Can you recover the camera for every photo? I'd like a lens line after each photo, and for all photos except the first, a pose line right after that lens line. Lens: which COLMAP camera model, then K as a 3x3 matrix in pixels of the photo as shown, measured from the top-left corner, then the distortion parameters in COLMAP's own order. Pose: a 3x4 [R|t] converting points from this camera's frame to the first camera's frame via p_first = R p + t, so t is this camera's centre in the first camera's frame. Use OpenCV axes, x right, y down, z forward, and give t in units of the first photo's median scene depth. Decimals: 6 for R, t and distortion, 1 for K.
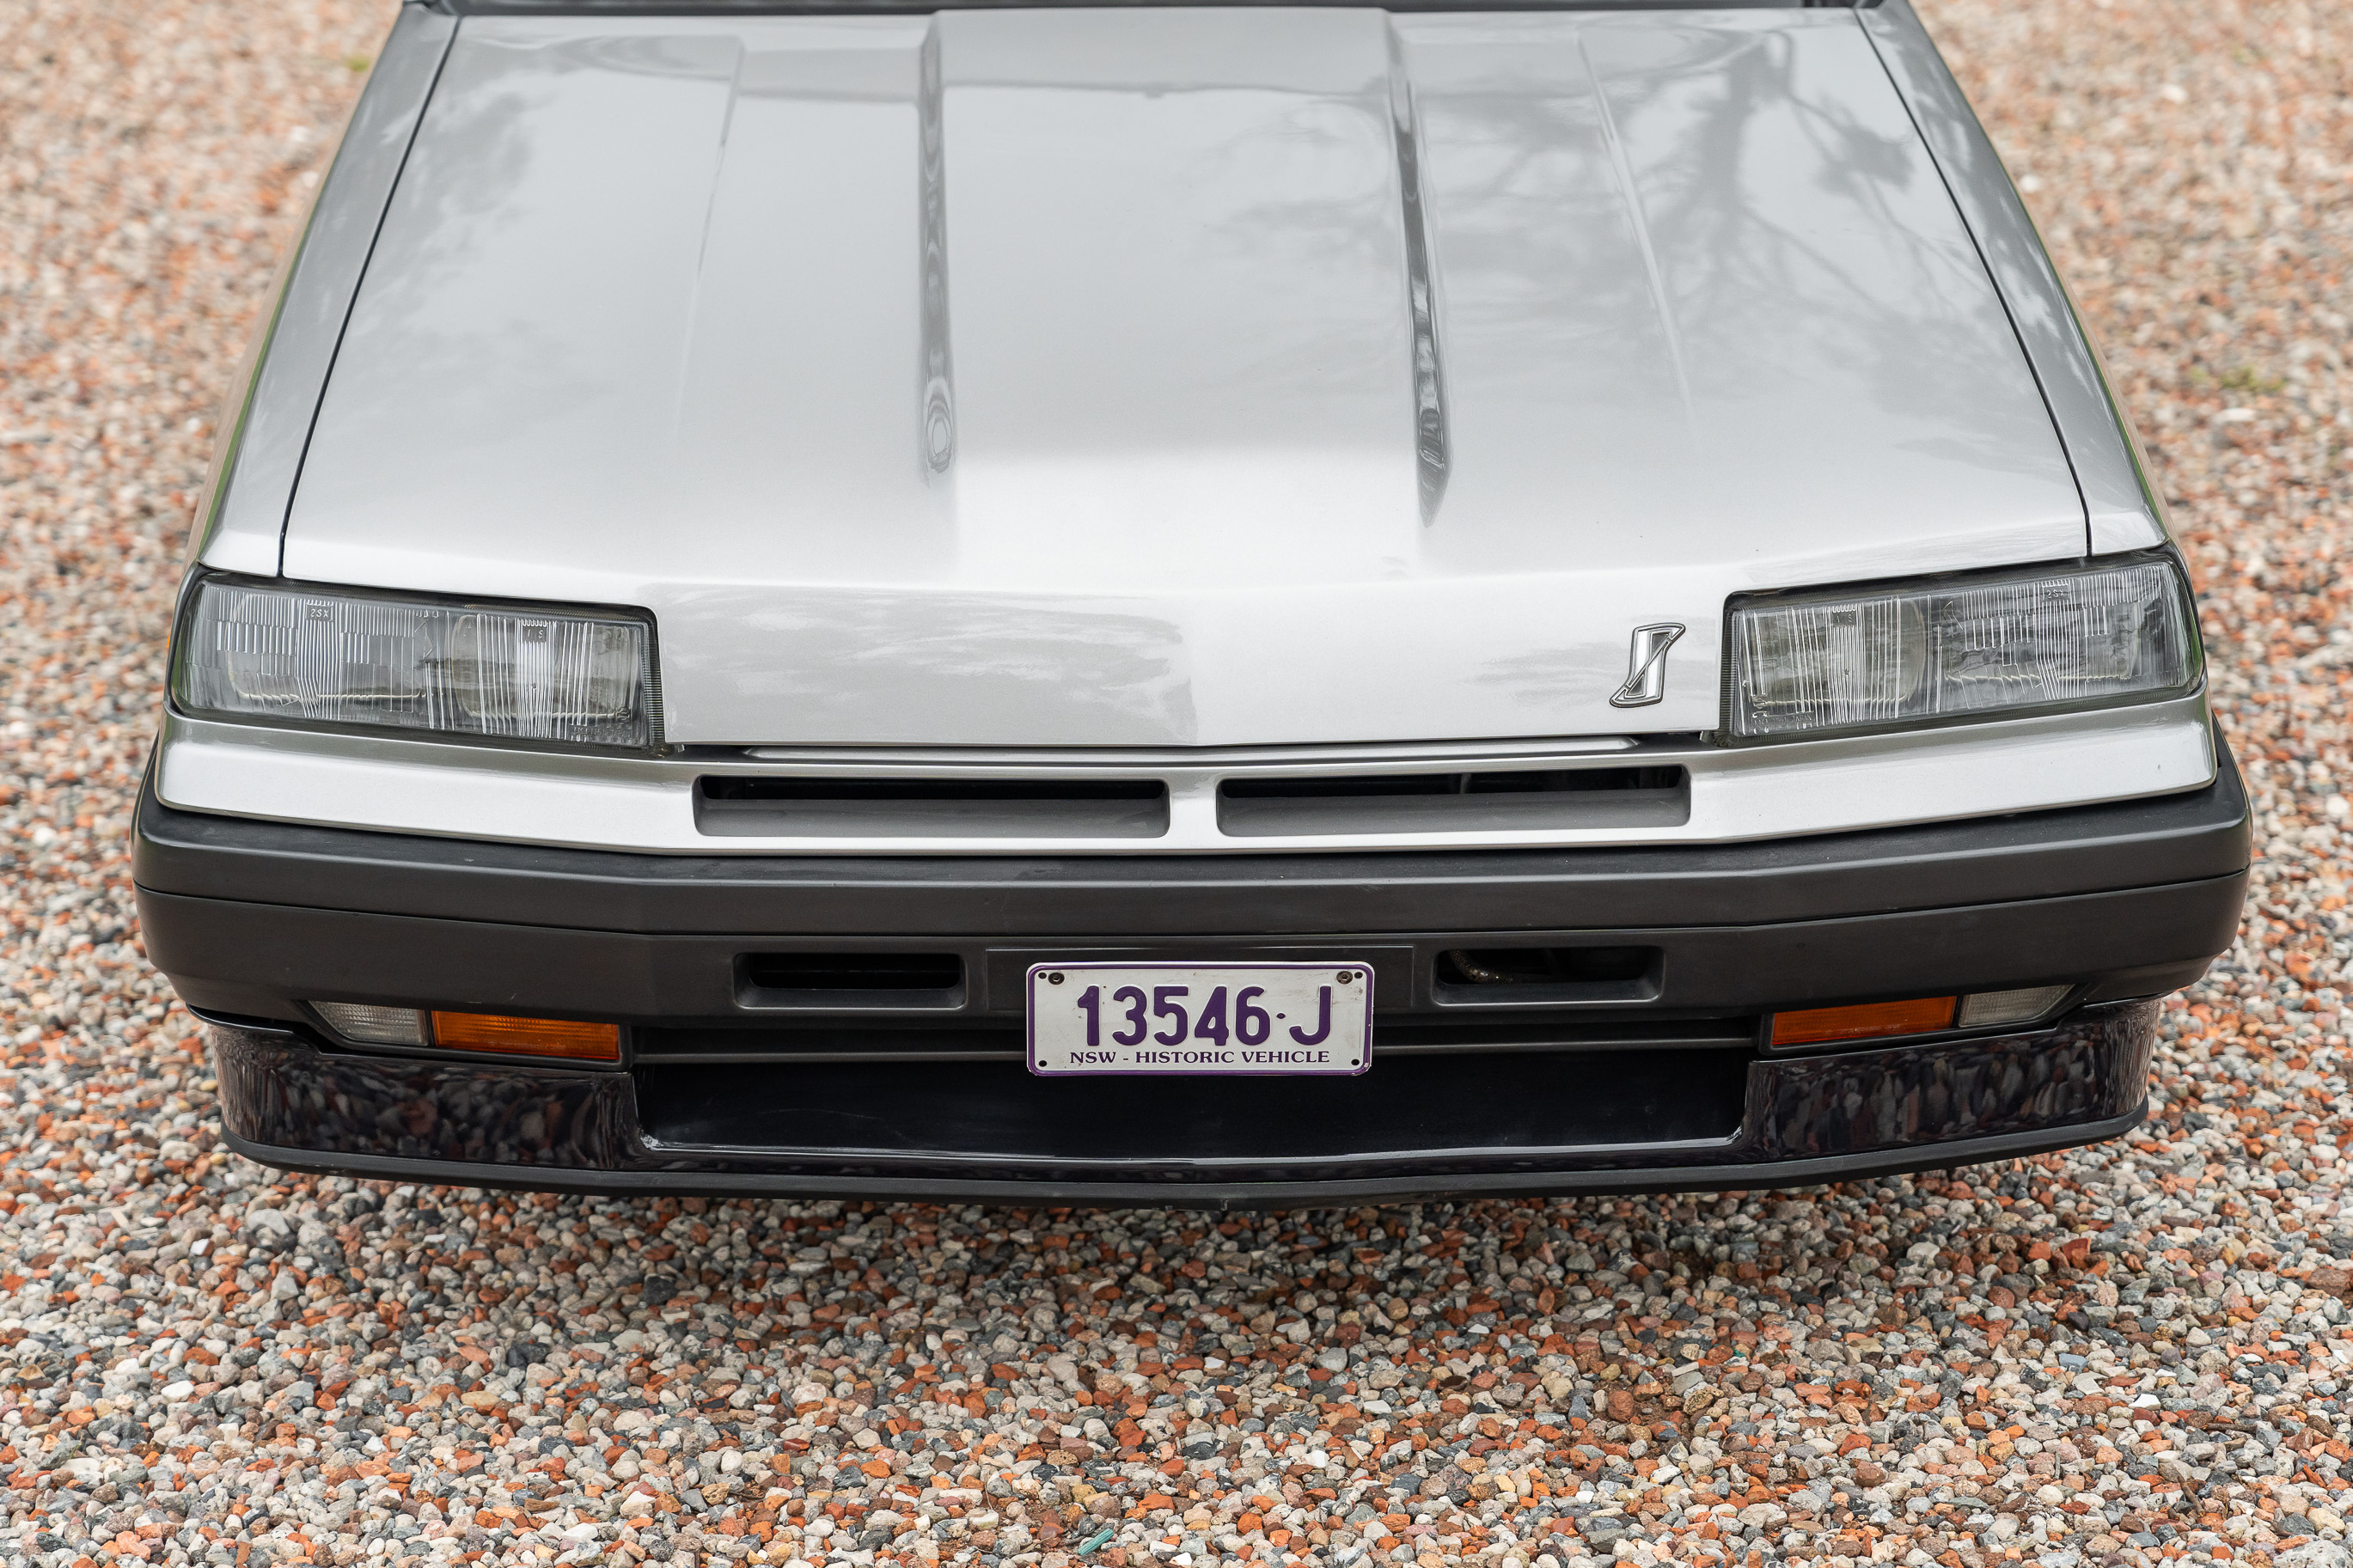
lens RADIAL K [[4813.2, 0, 1164.2], [0, 4813.2, 785.4], [0, 0, 1]] dist [0.021250, -0.149922]
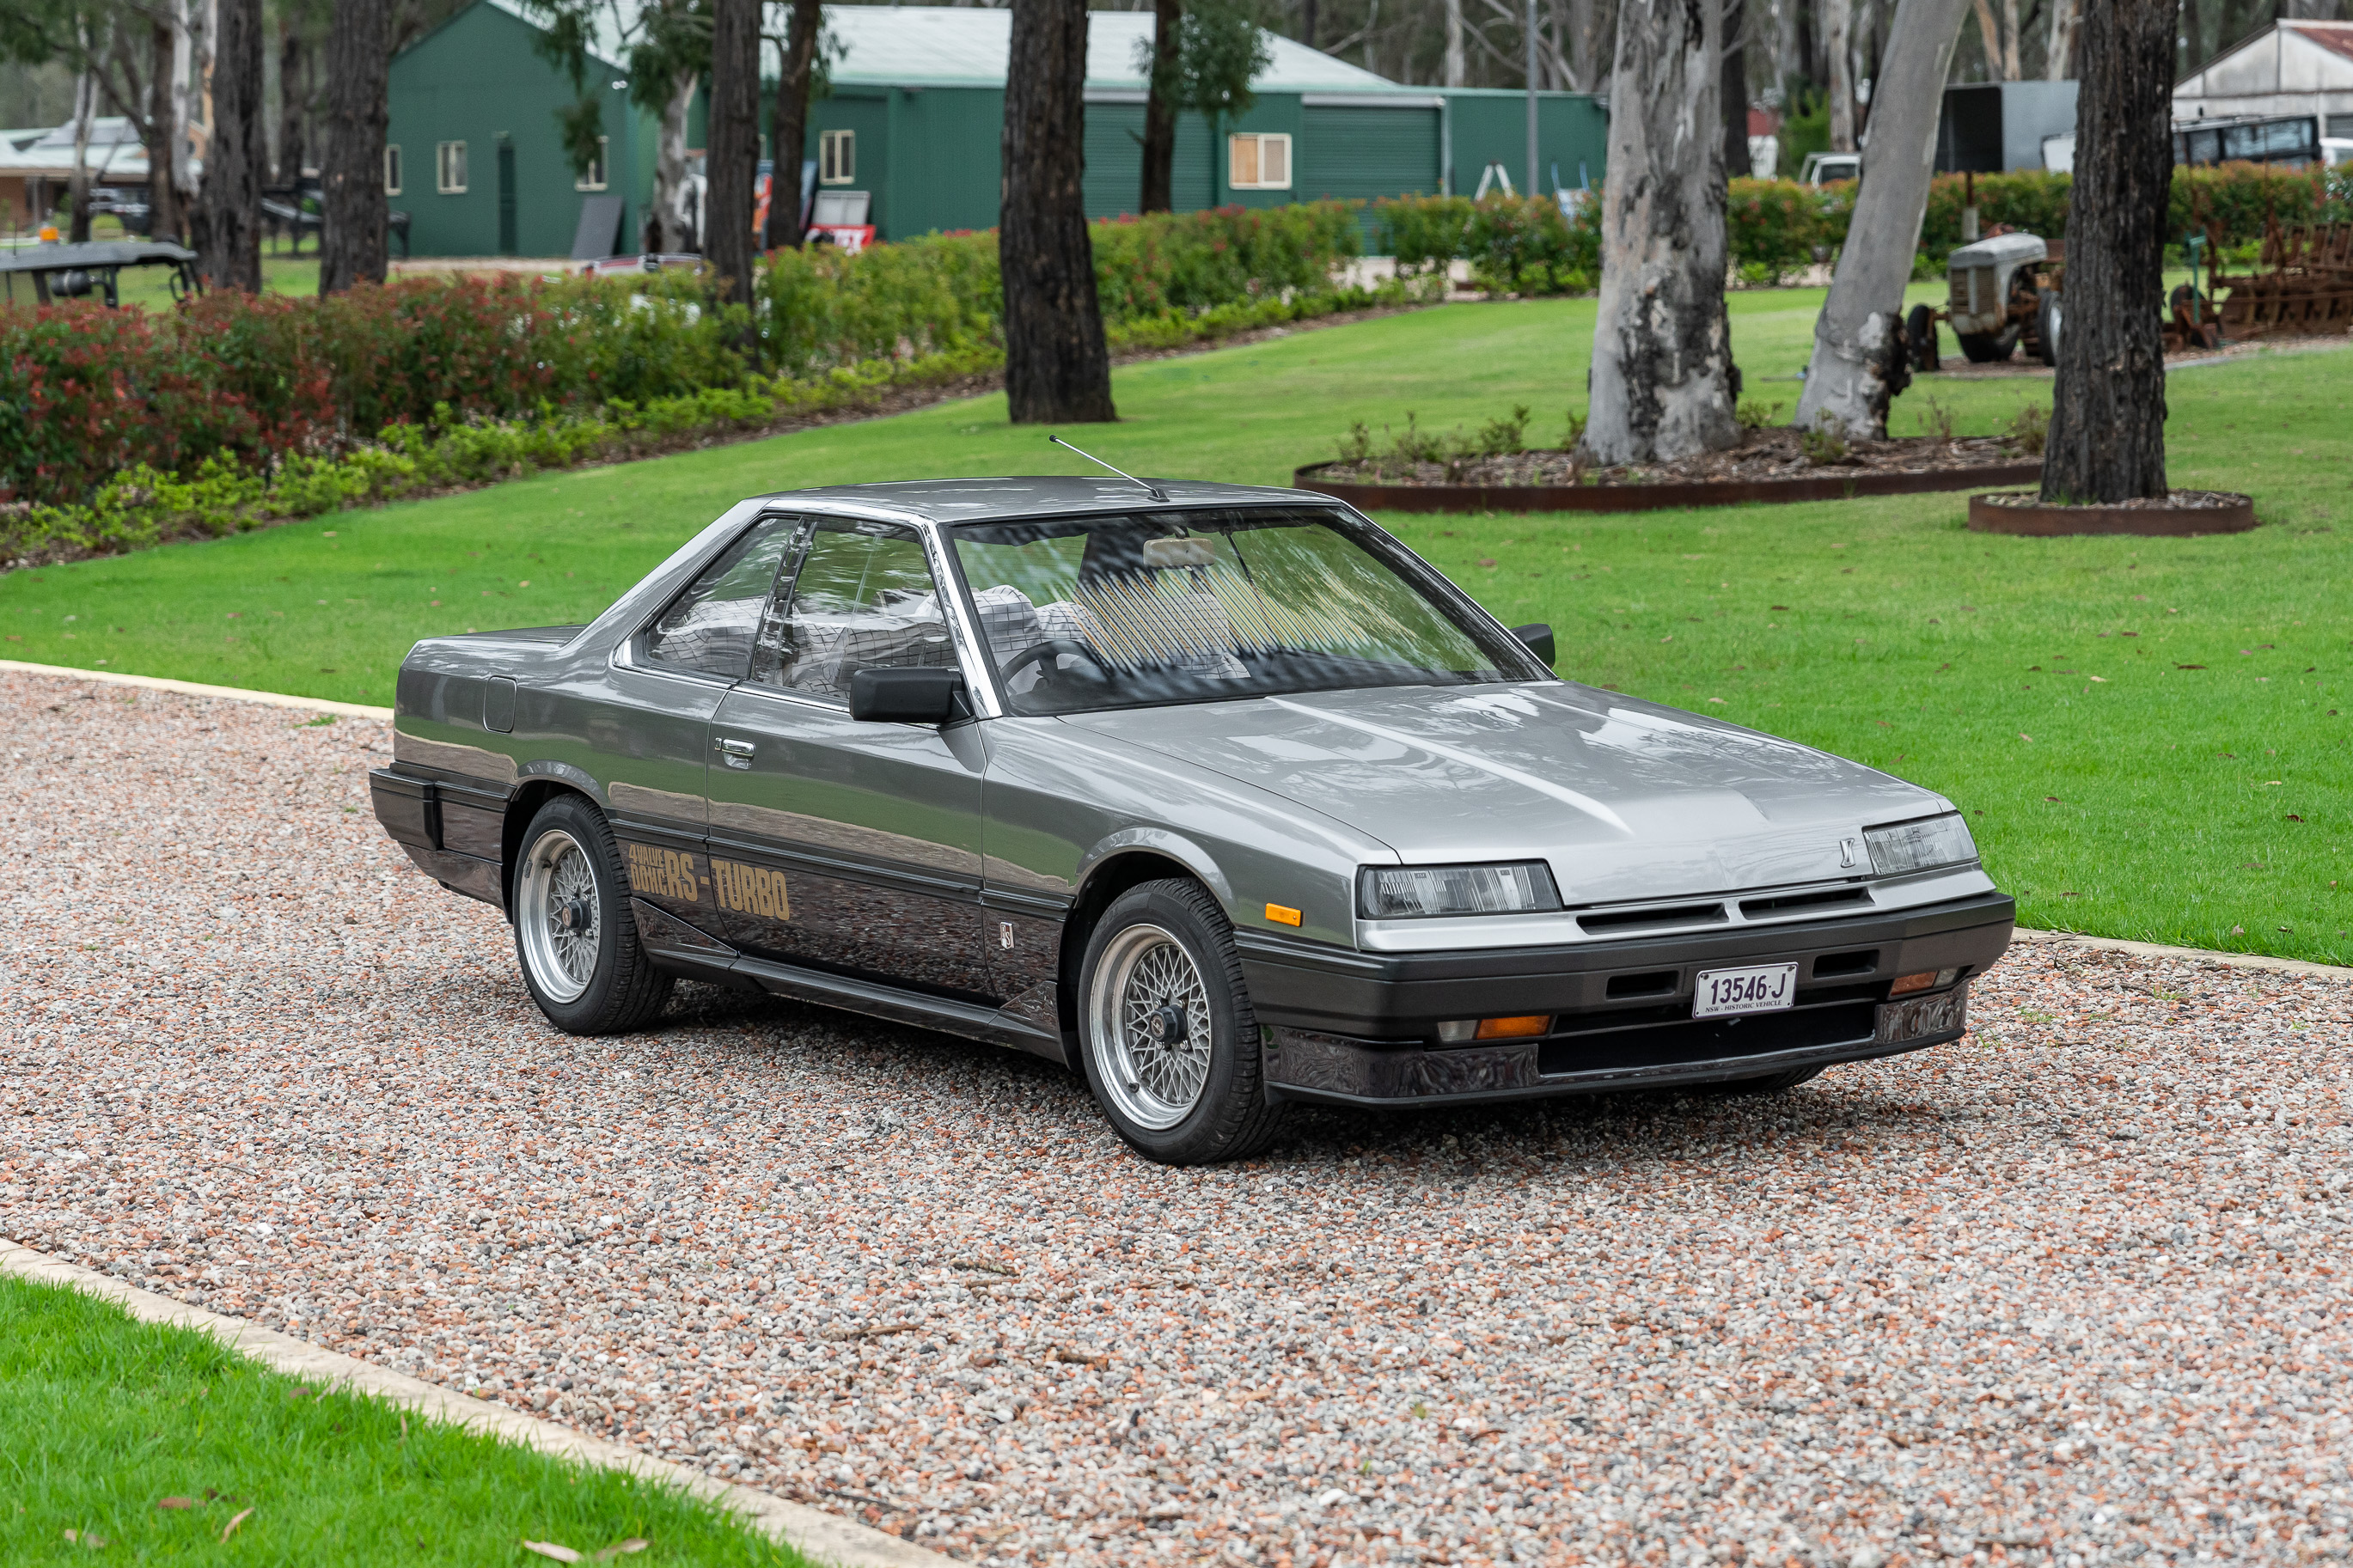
lens RADIAL K [[5005.1, 0, 1120.6], [0, 5005.1, 840.8], [0, 0, 1]] dist [0.023594, -0.039406]
pose [[0.861043, -0.064944, 0.504369, -1.693038], [0.174840, 0.969156, -0.173691, 0.391074], [-0.477532, 0.237739, 0.845839, -1.214580]]
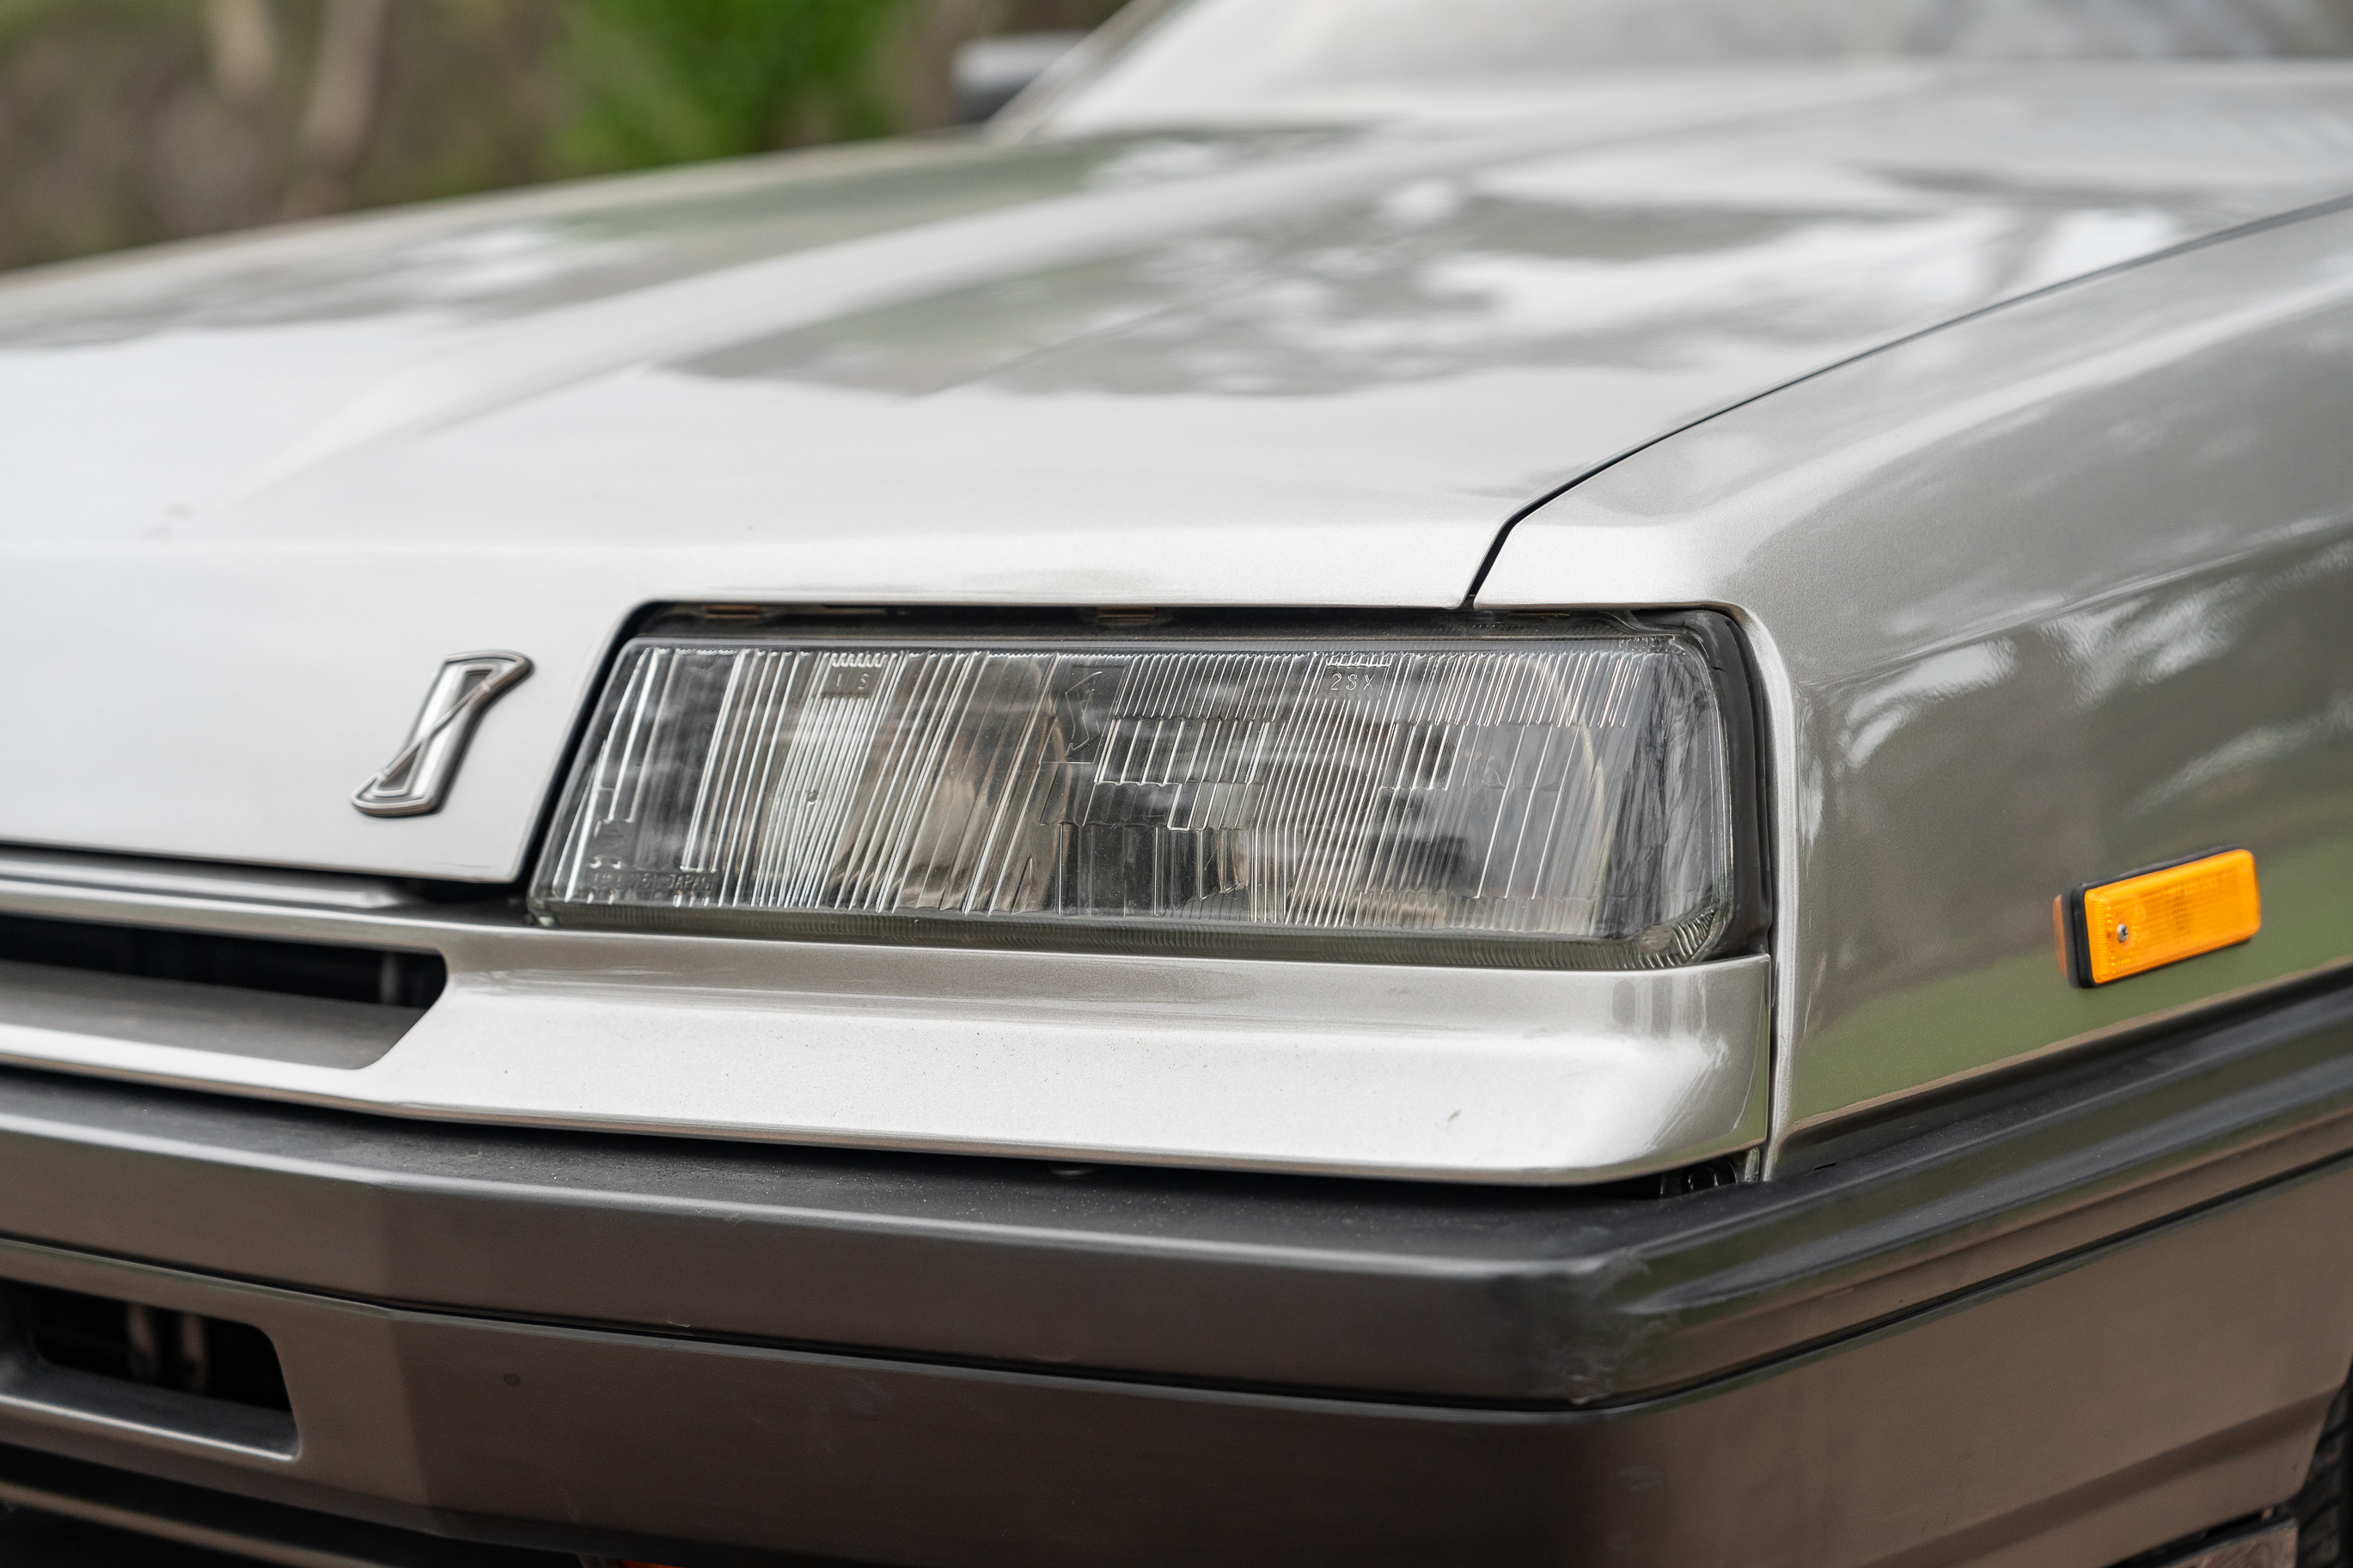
lens RADIAL K [[4506.8, 0, 1176.3], [0, 4506.8, 786.3], [0, 0, 1]] dist [0.008926, -0.089806]
pose [[0.773114, 0.066340, -0.630788, 0.427094], [-0.193703, 0.971697, -0.135216, 0.024418], [0.603965, 0.226723, 0.764083, 0.714259]]
